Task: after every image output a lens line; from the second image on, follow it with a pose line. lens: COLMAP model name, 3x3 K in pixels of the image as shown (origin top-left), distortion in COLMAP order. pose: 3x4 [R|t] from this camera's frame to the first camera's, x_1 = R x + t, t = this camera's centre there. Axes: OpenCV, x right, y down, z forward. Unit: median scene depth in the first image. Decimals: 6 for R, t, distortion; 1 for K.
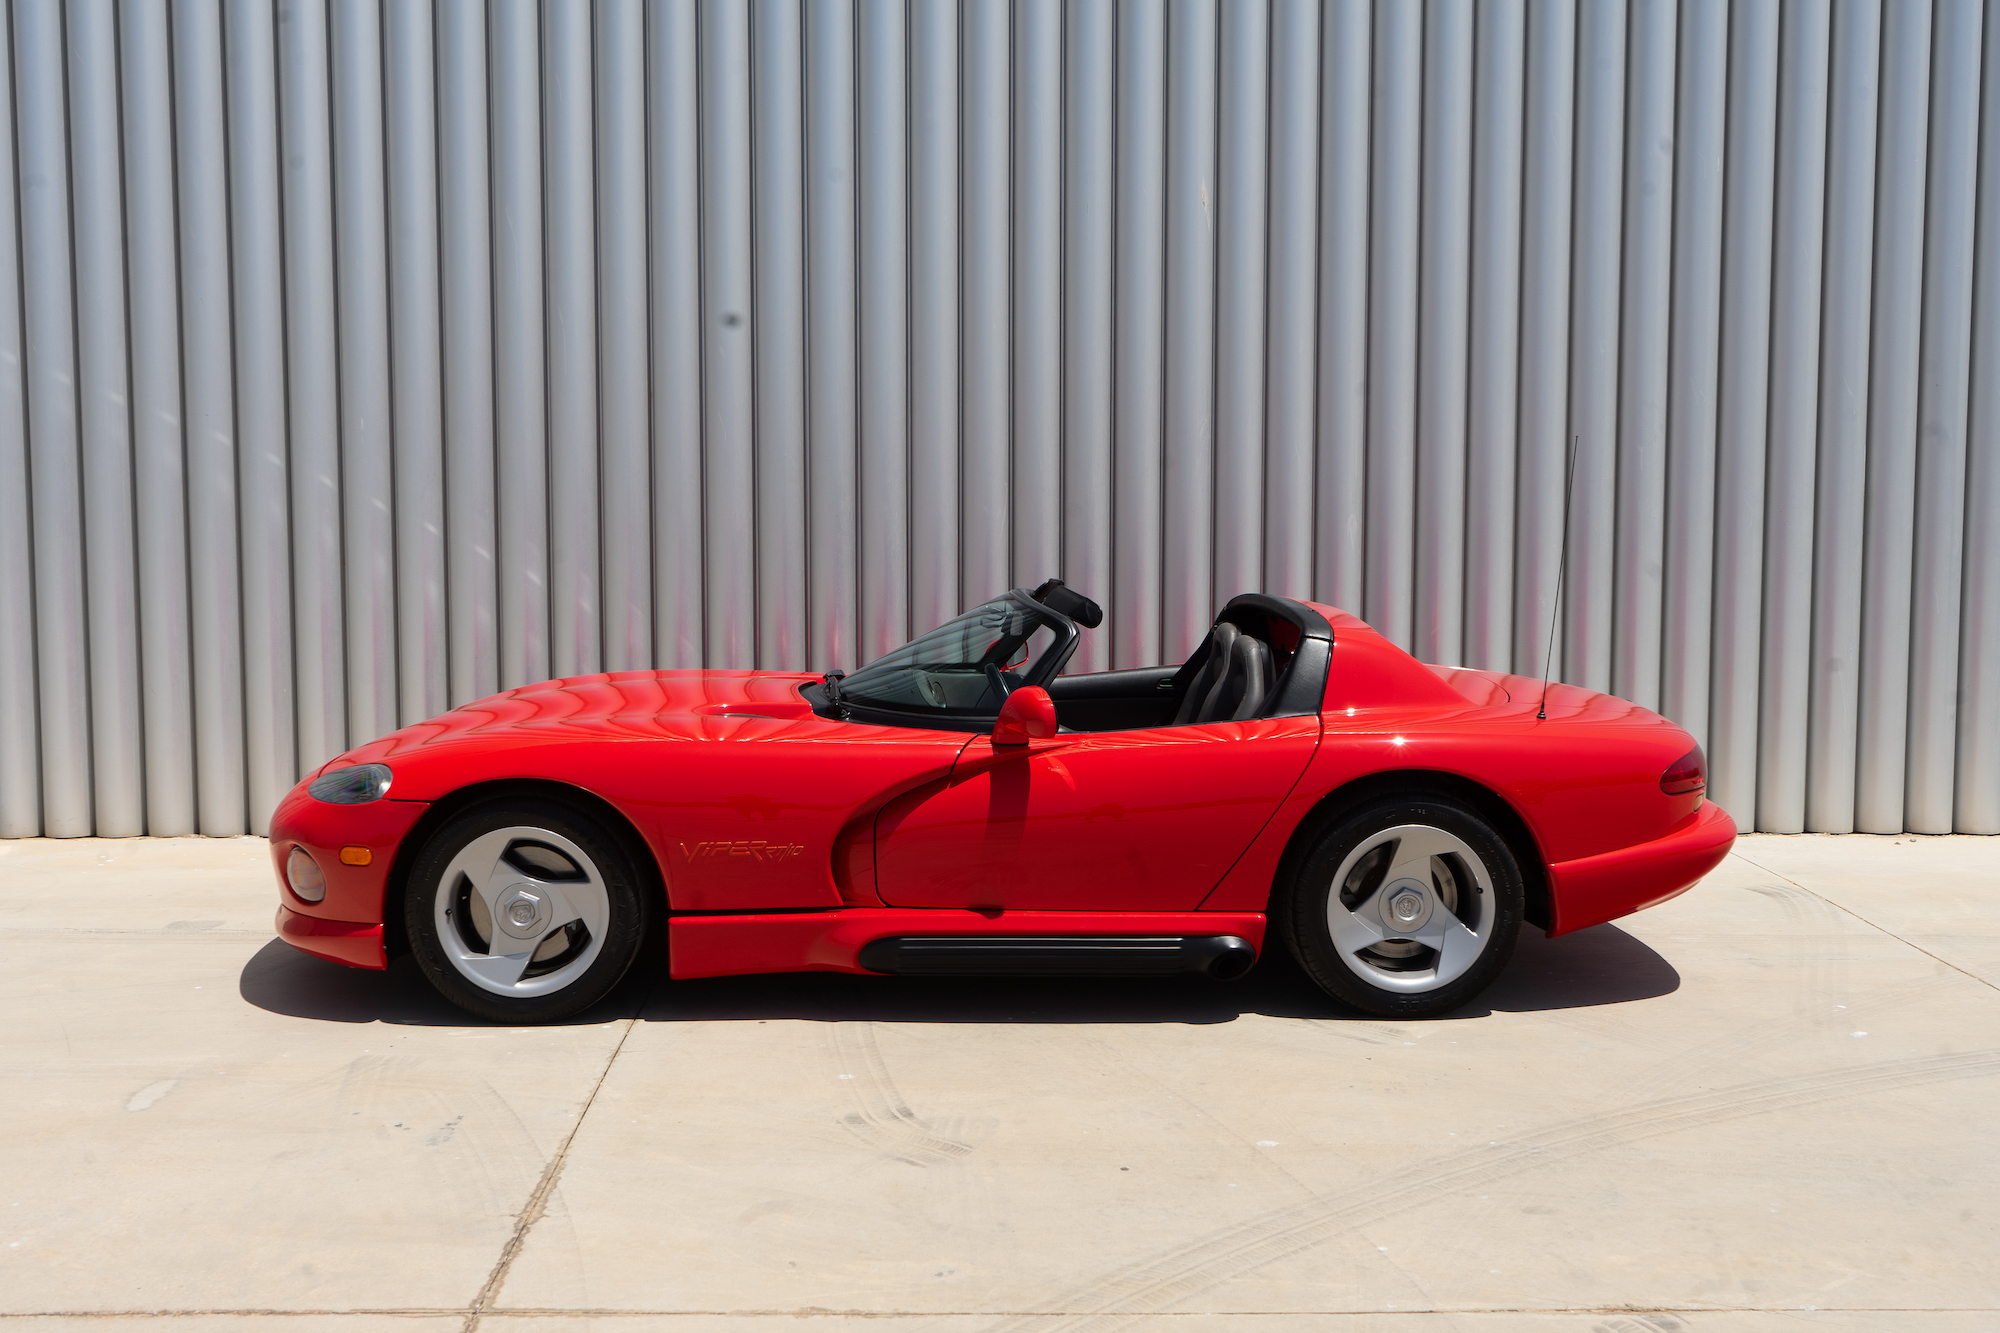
lens RADIAL K [[2080.3, 0, 1002.0], [0, 2080.3, 675.8], [0, 0, 1]] dist [0.003390, 0.000000]
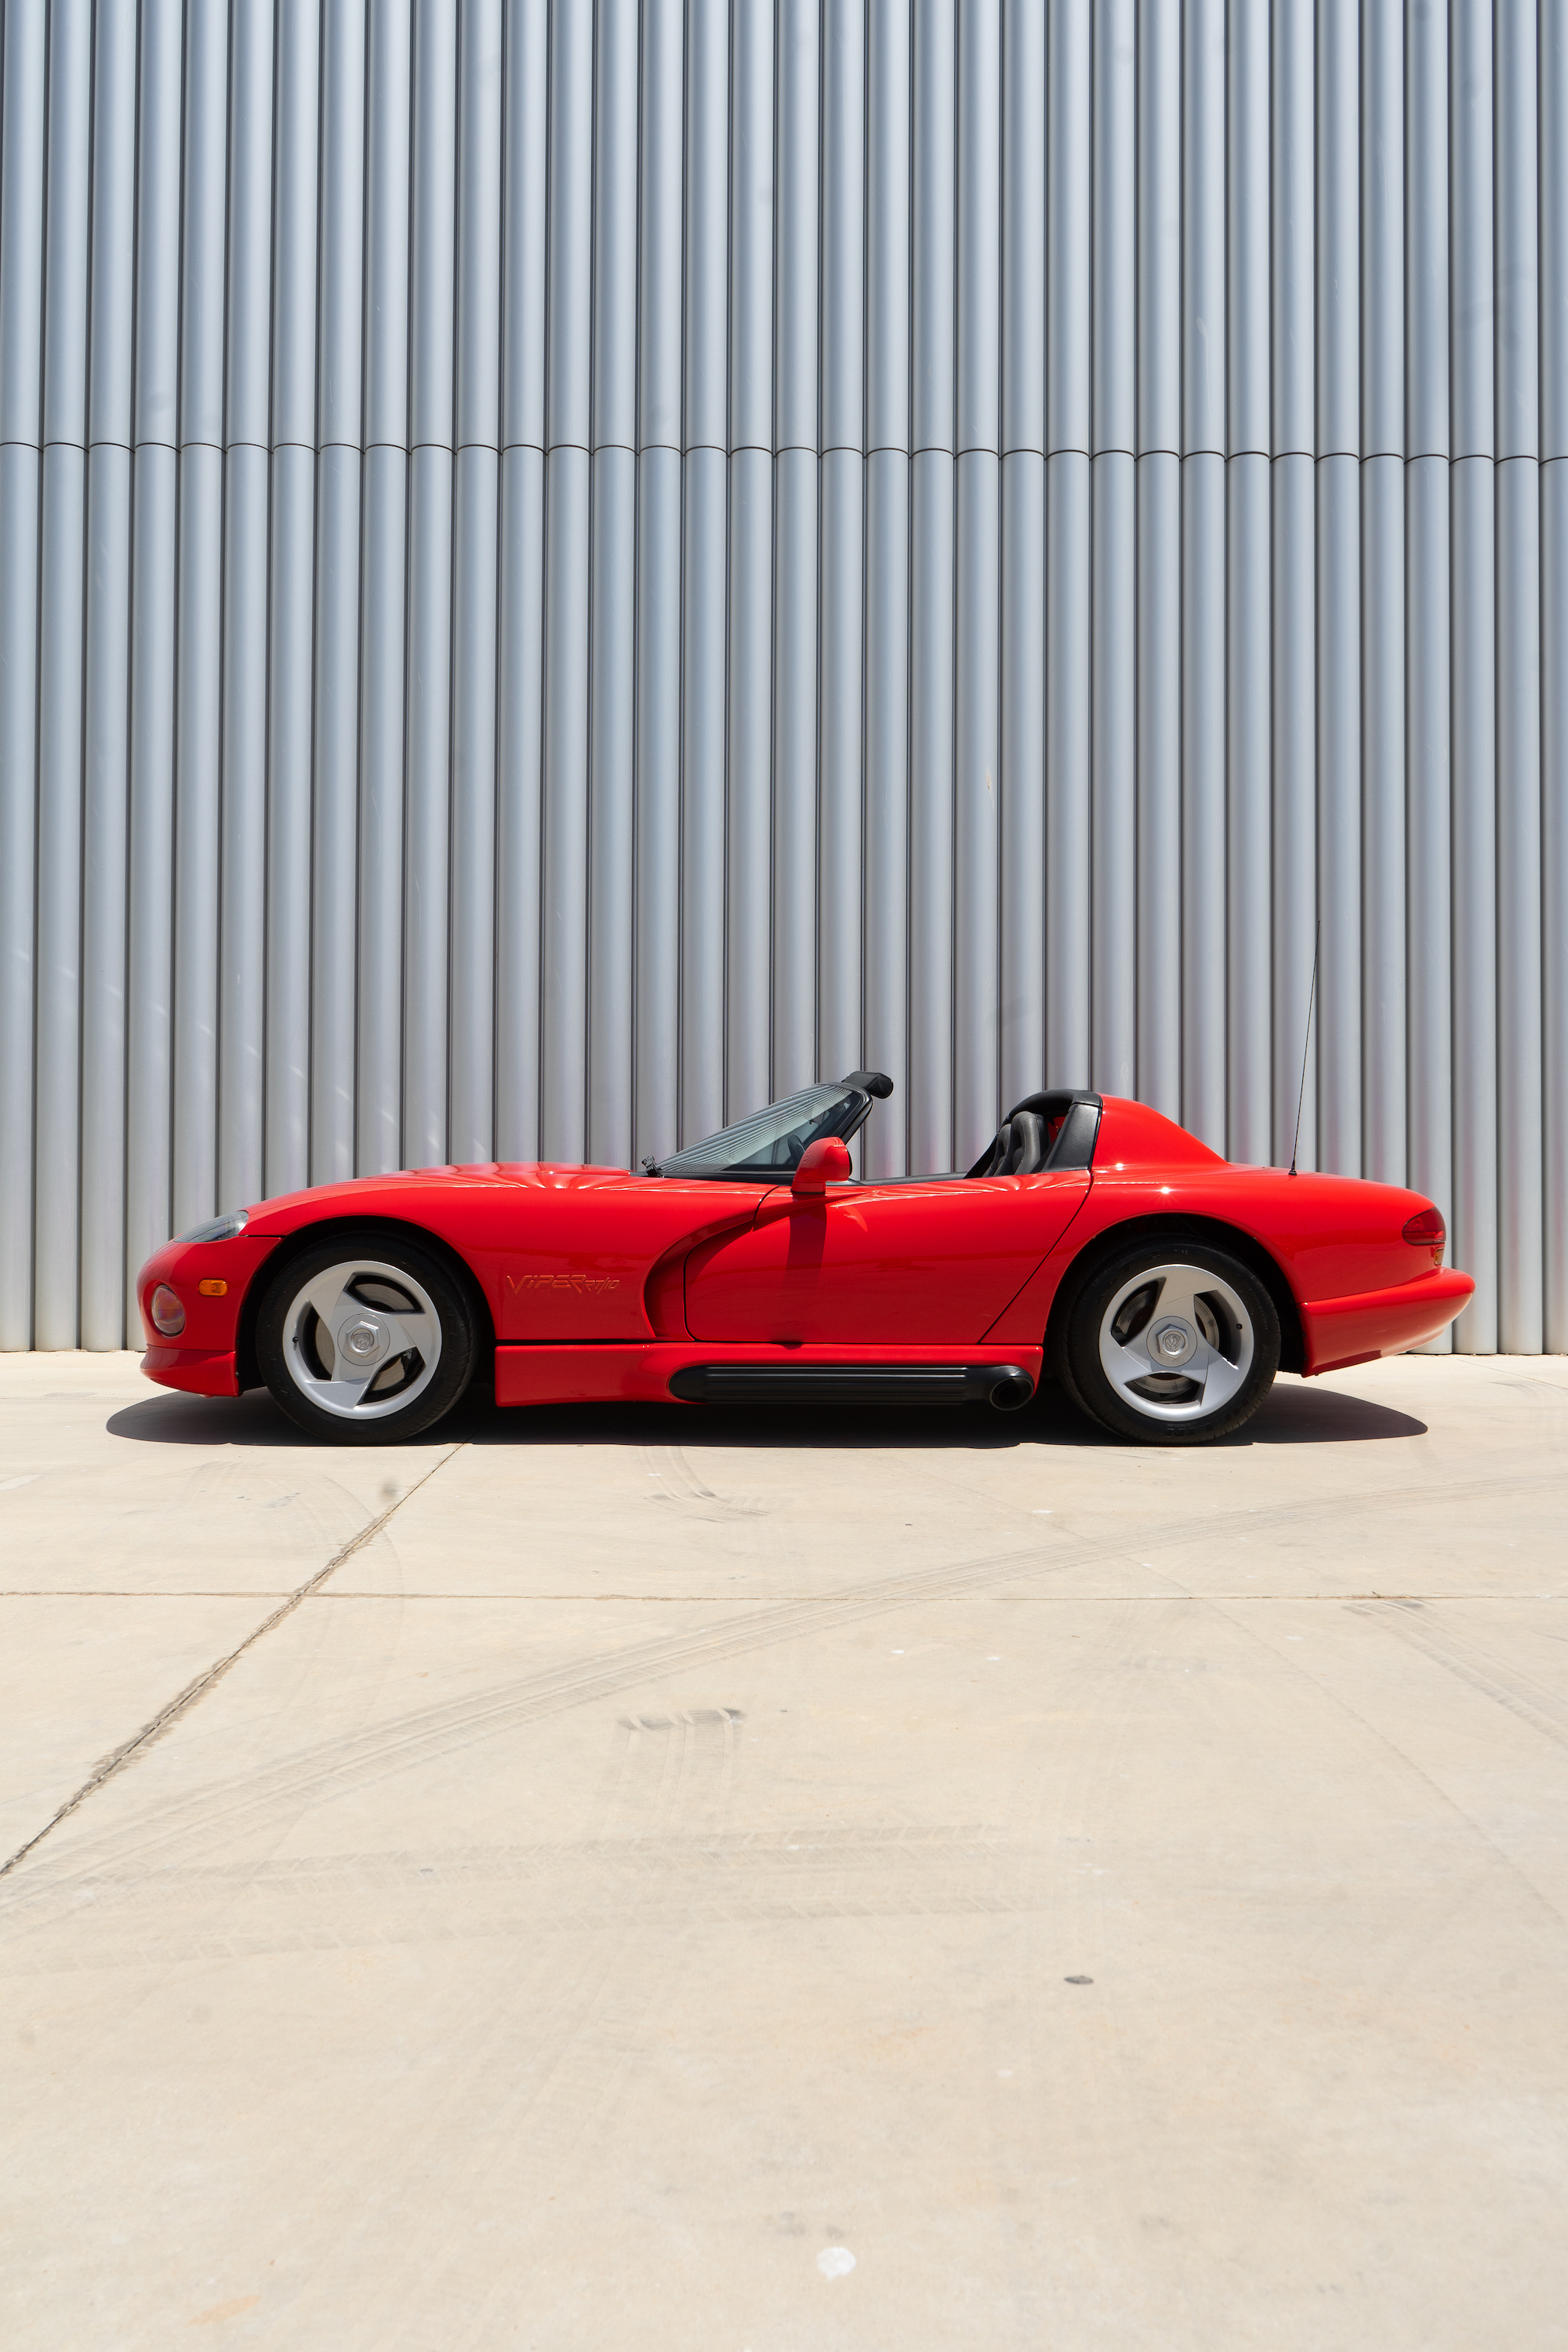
lens RADIAL K [[1875.4, 0, 798.6], [0, 1875.4, 1184.6], [0, 0, 1]] dist [-0.013503, 0.007997]
pose [[0.999912, 0.000150, -0.013290, 0.011774], [-0.001416, 0.995446, -0.095315, 0.123154], [0.013215, 0.095325, 0.995358, 0.013042]]
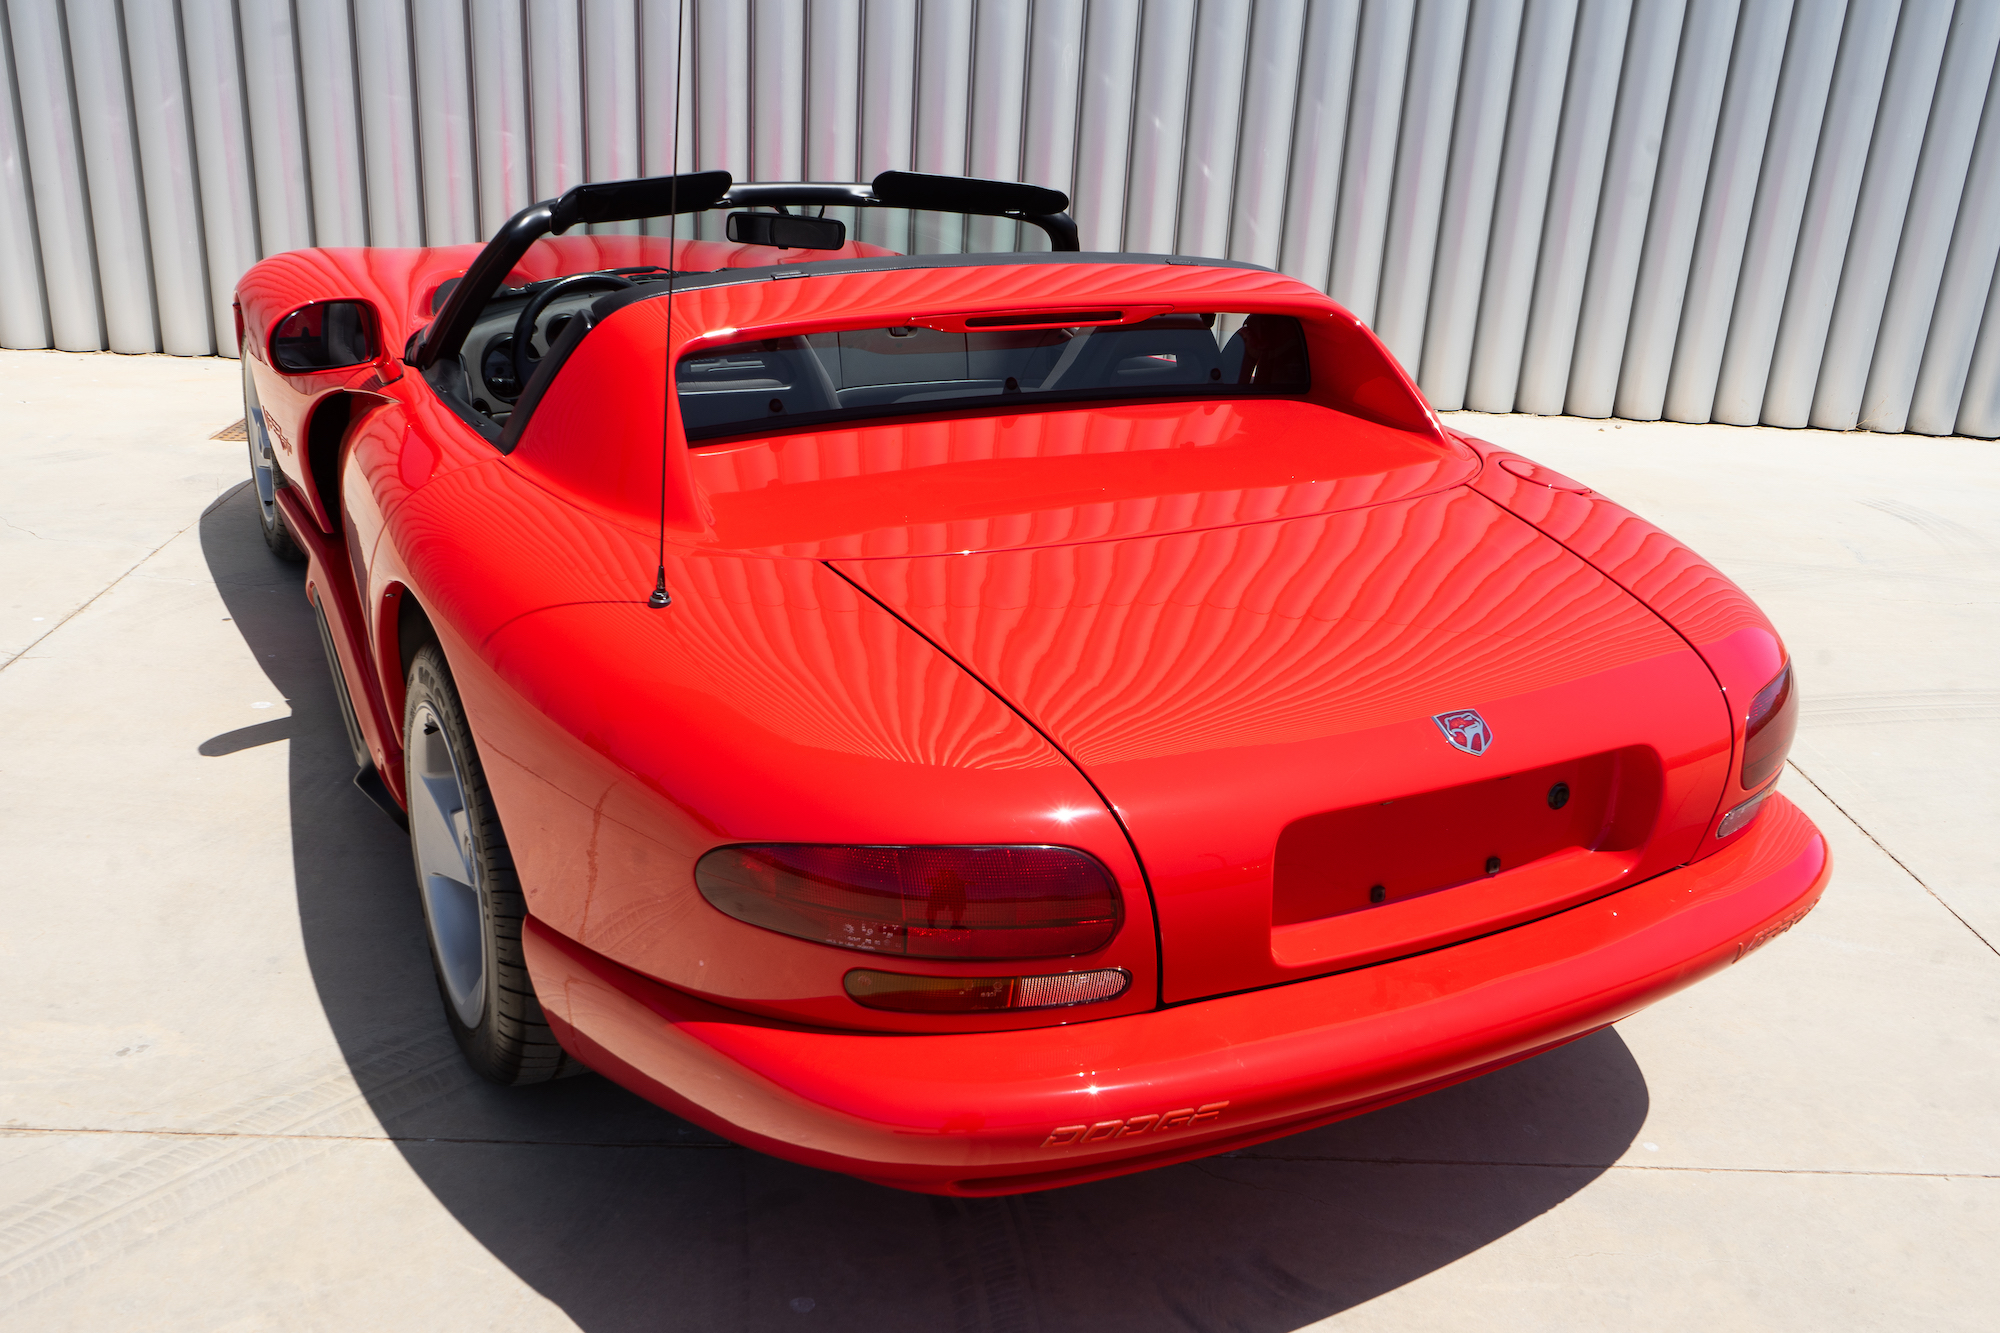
lens RADIAL K [[1712.2, 0, 1003.9], [0, 1712.2, 673.1], [0, 0, 1]] dist [0.009844, -0.019573]
pose [[0.998569, 0.041080, 0.034251, 0.184090], [-0.048923, 0.960346, 0.274484, -0.024190], [-0.021617, -0.275767, 0.960981, 0.294797]]
